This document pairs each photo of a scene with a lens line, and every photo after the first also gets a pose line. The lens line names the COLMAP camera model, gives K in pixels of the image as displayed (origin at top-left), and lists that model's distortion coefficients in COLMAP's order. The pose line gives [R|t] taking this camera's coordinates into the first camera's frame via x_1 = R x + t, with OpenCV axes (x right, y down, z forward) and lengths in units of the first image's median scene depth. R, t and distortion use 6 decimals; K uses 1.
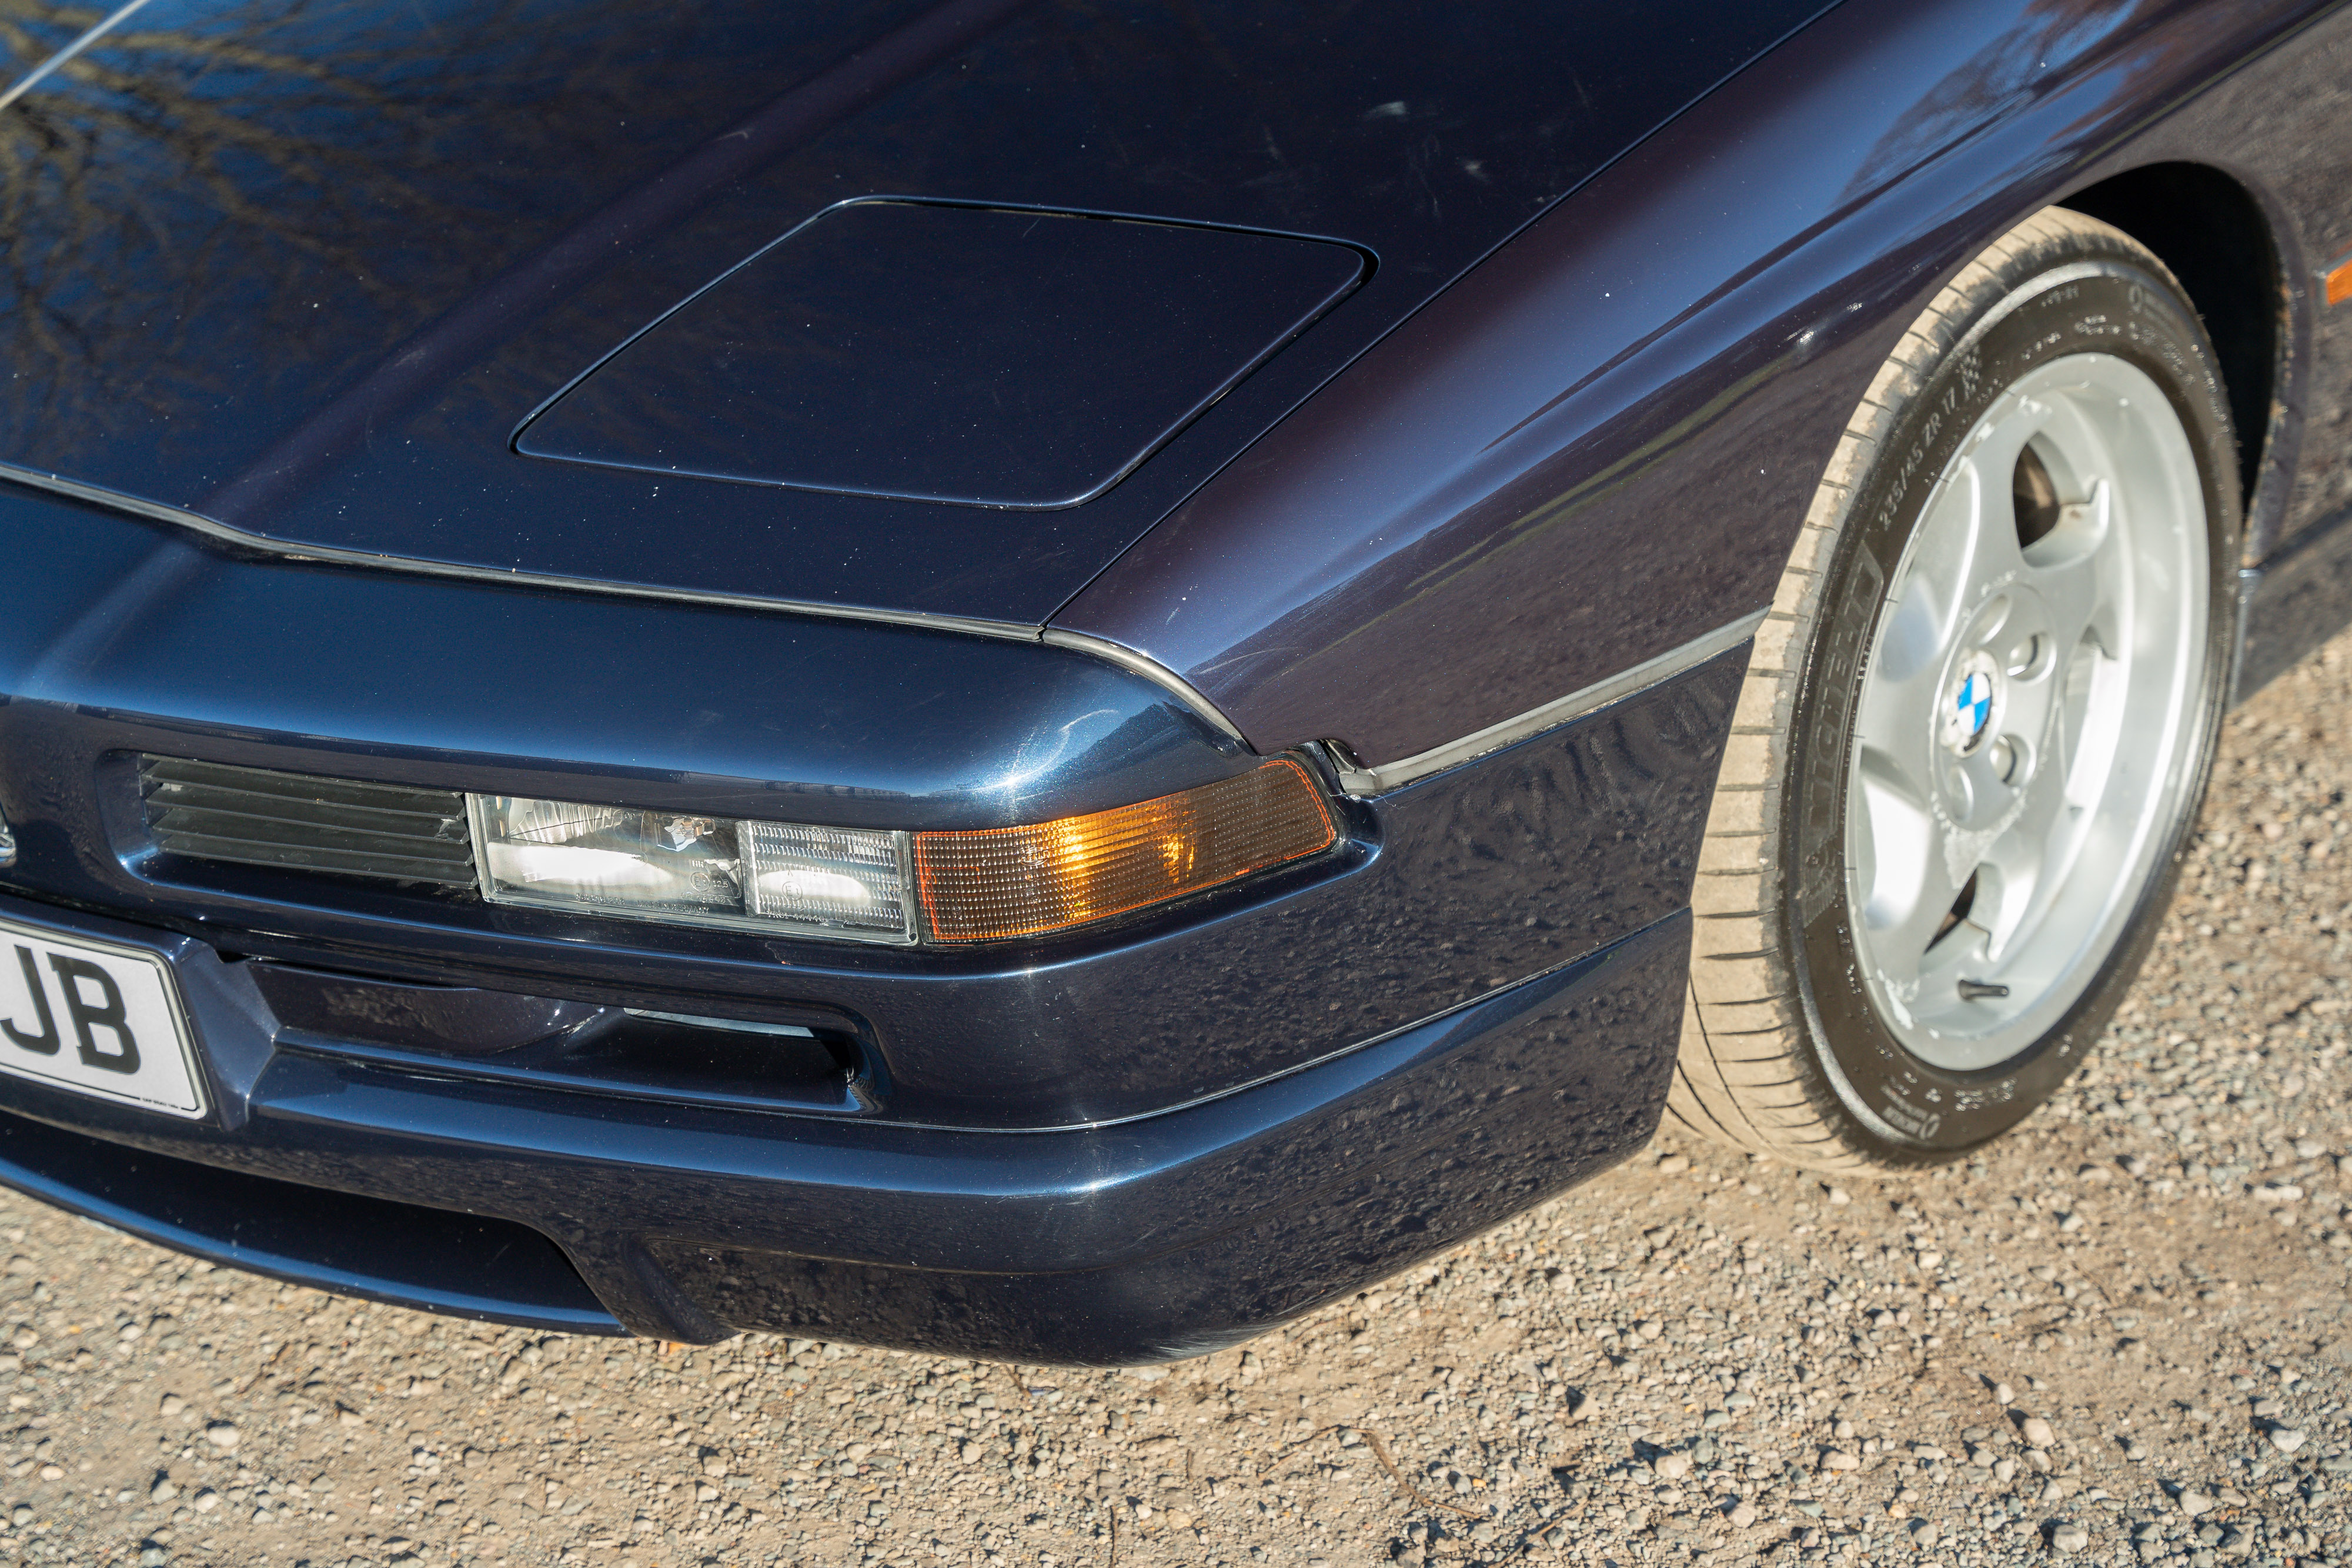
lens RADIAL K [[4475.6, 0, 1185.9], [0, 4475.6, 790.2], [0, 0, 1]] dist [0.239026, 0.000000]
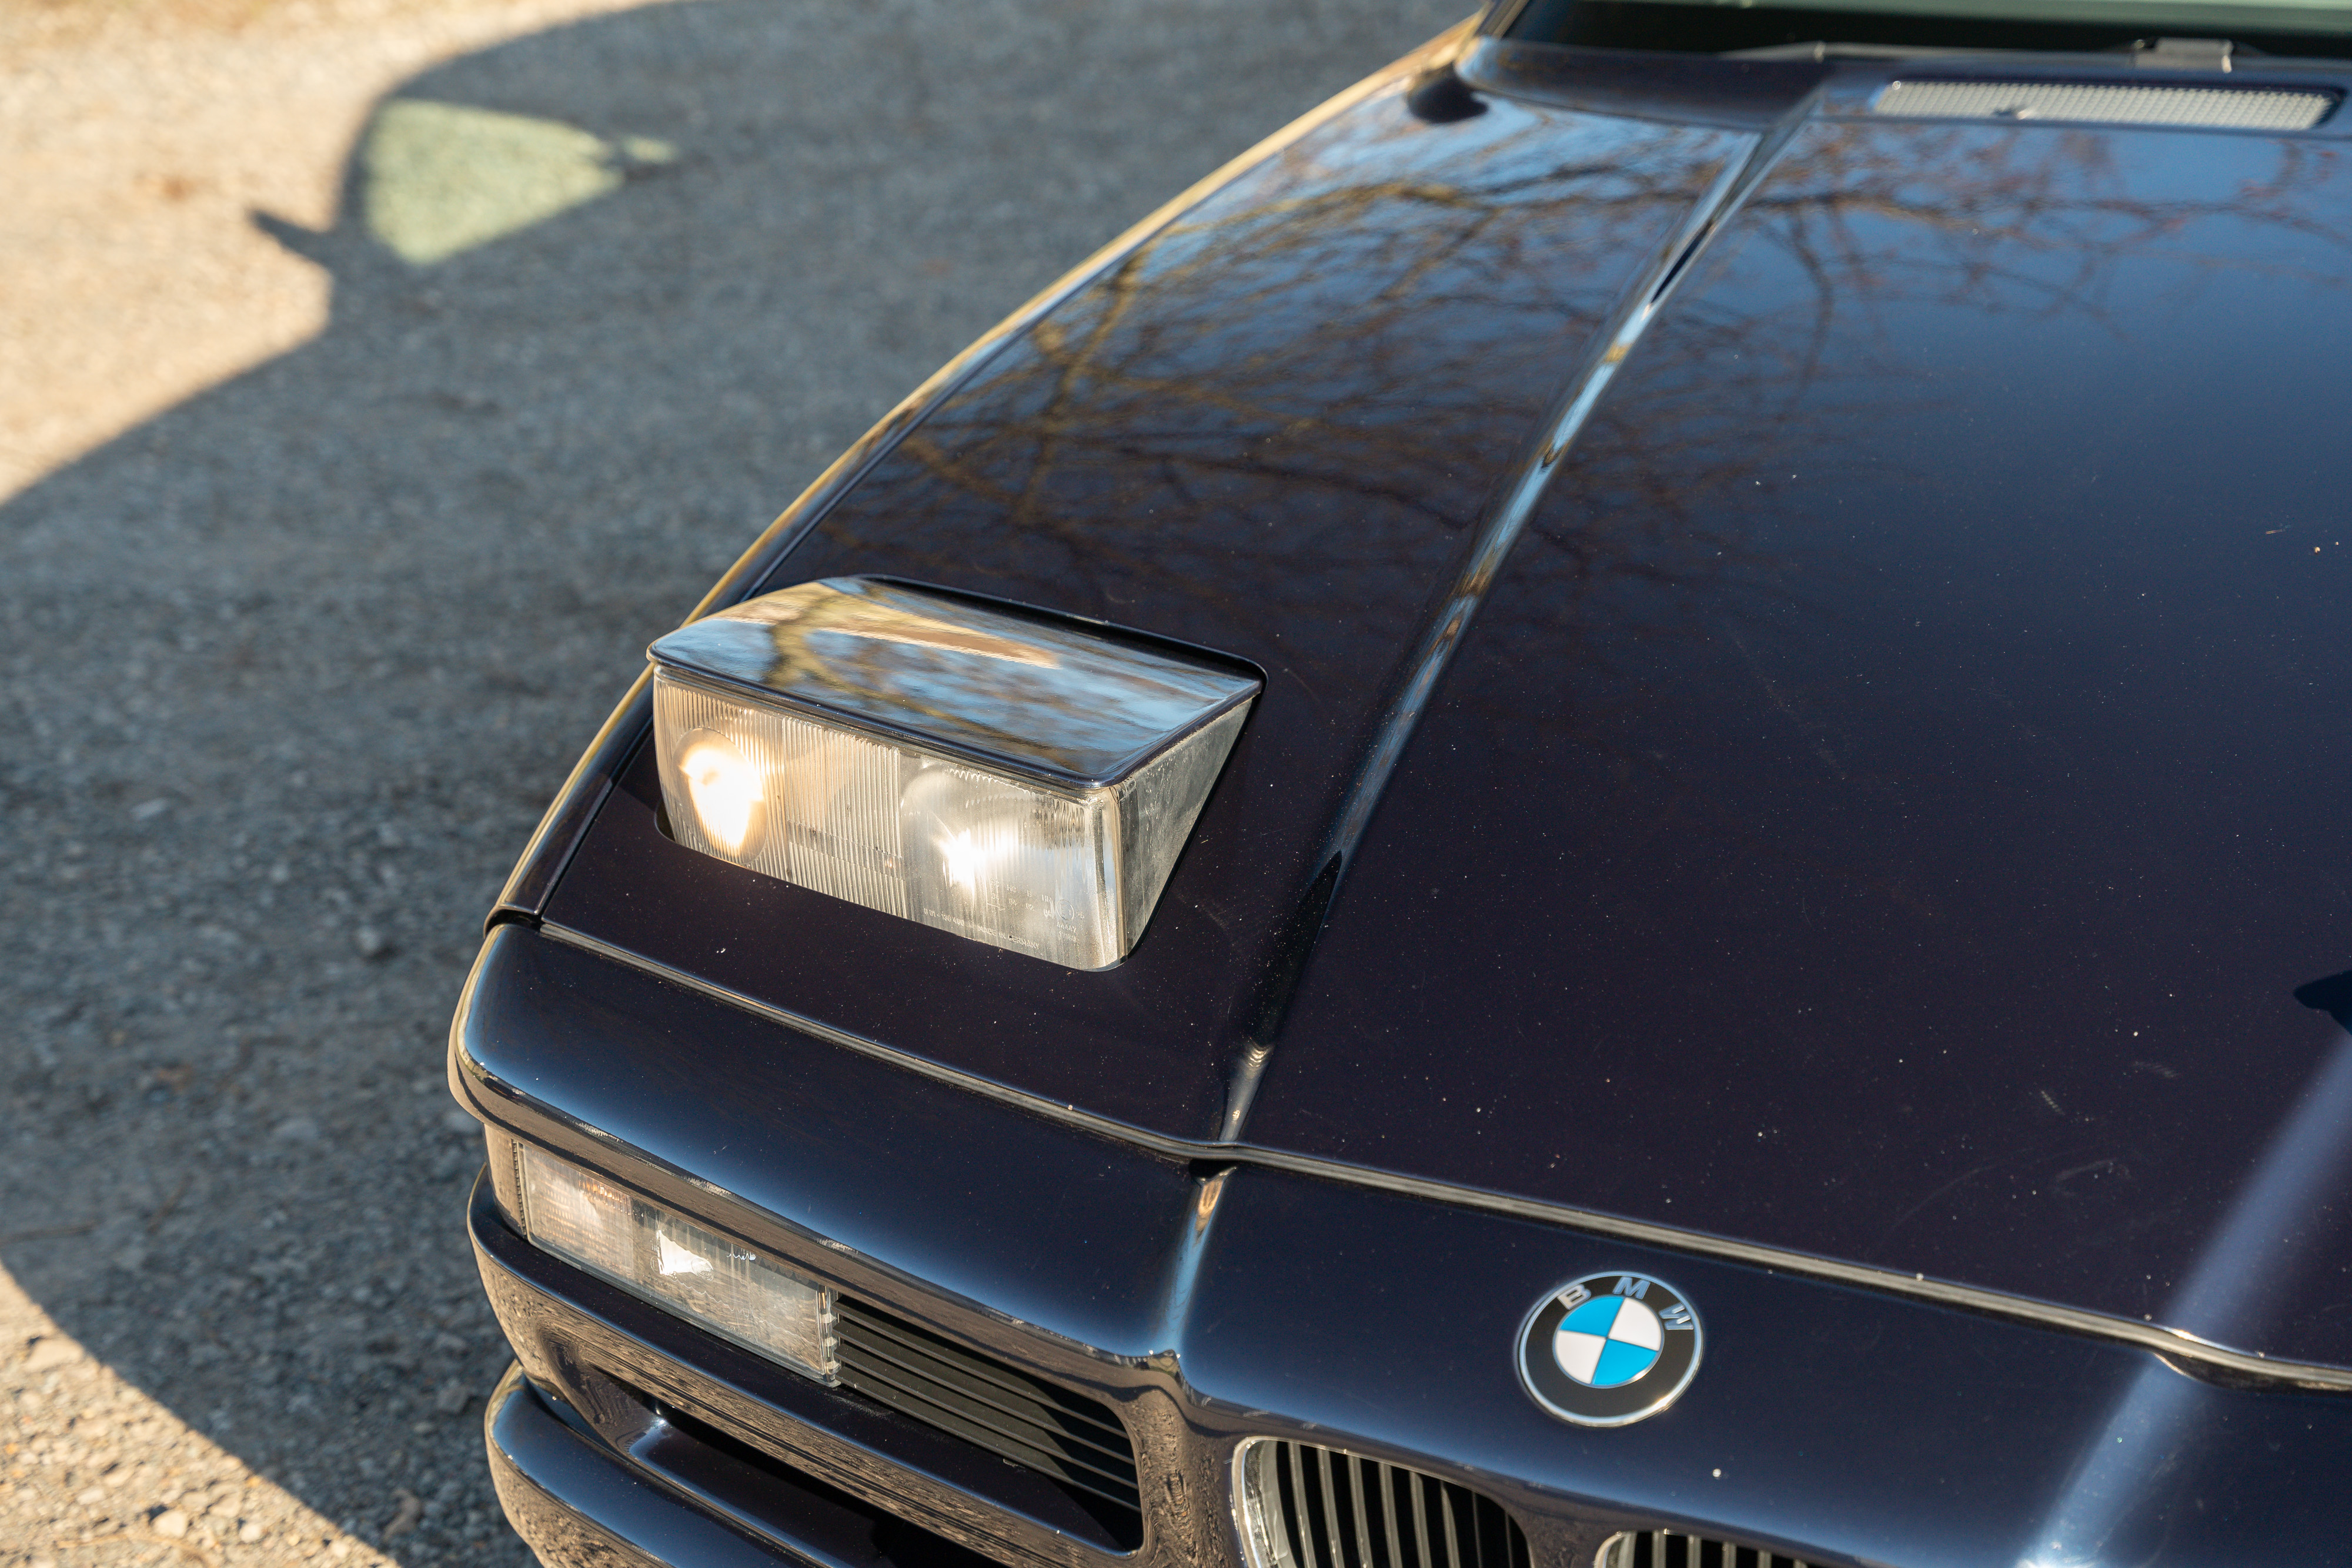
lens RADIAL K [[4474.6, 0, 1160.3], [0, 4474.6, 785.7], [0, 0, 1]] dist [0.257723, 0.000000]
pose [[0.982014, -0.019858, 0.187762, -0.510901], [0.035677, 0.996055, -0.081252, -0.092751], [-0.185408, 0.086490, 0.978848, 0.255405]]
